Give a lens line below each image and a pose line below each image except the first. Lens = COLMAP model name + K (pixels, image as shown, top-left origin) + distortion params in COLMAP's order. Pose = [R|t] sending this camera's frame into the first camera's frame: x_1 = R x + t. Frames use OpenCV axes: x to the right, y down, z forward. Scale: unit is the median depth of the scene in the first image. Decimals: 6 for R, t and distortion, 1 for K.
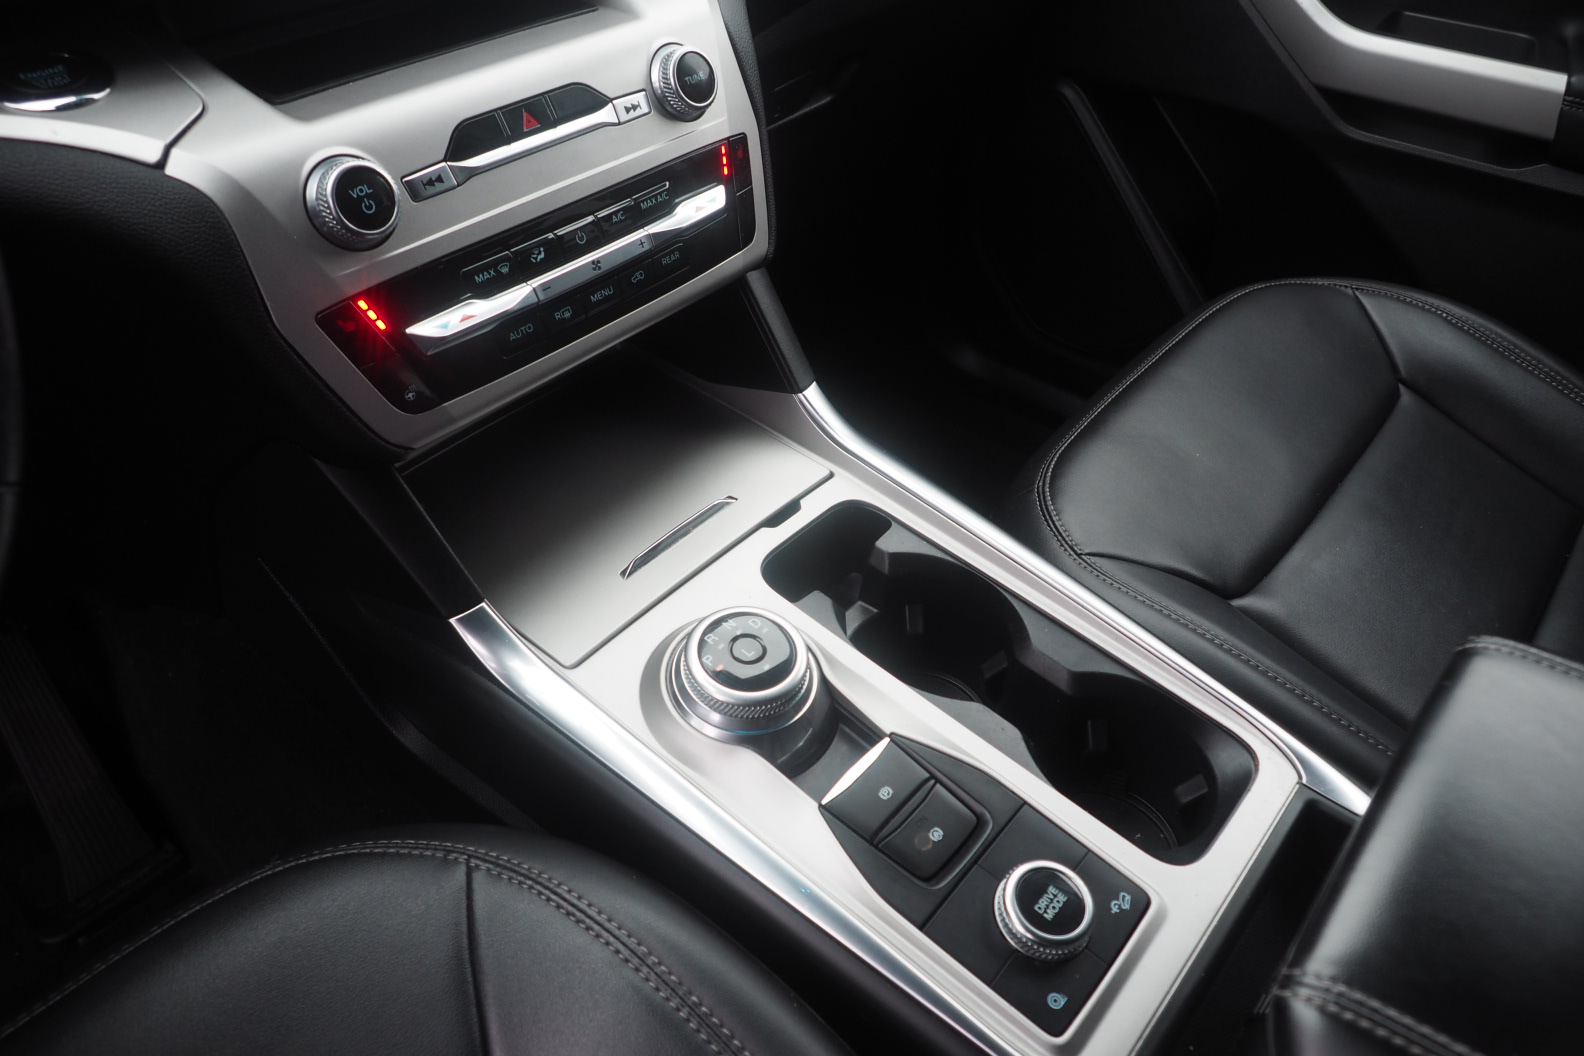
lens RADIAL K [[1115.6, 0, 792.0], [0, 1115.6, 528.0], [0, 0, 1]] dist [-0.021799, 0.005397]
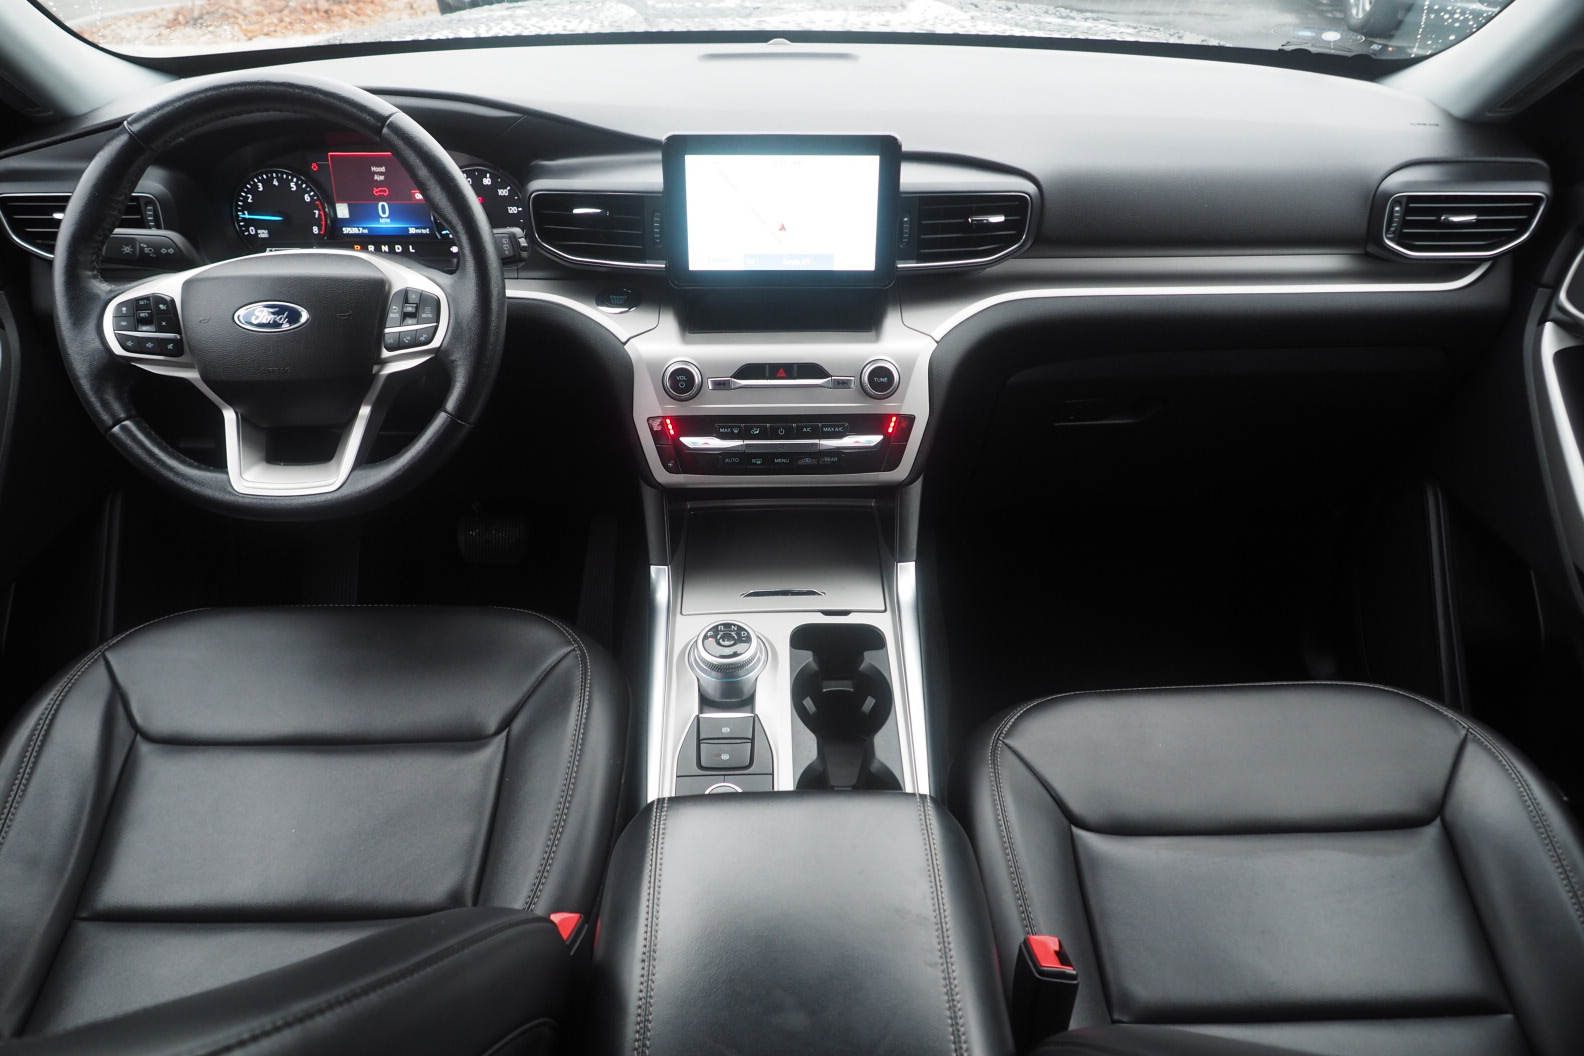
lens RADIAL K [[1123.6, 0, 792.0], [0, 1123.6, 528.0], [0, 0, 1]] dist [-0.027491, 0.005467]
pose [[0.669445, 0.399600, -0.626229, 1.127792], [-0.481263, 0.875463, 0.044164, -0.196381], [0.565889, 0.271815, 0.778387, -0.518514]]
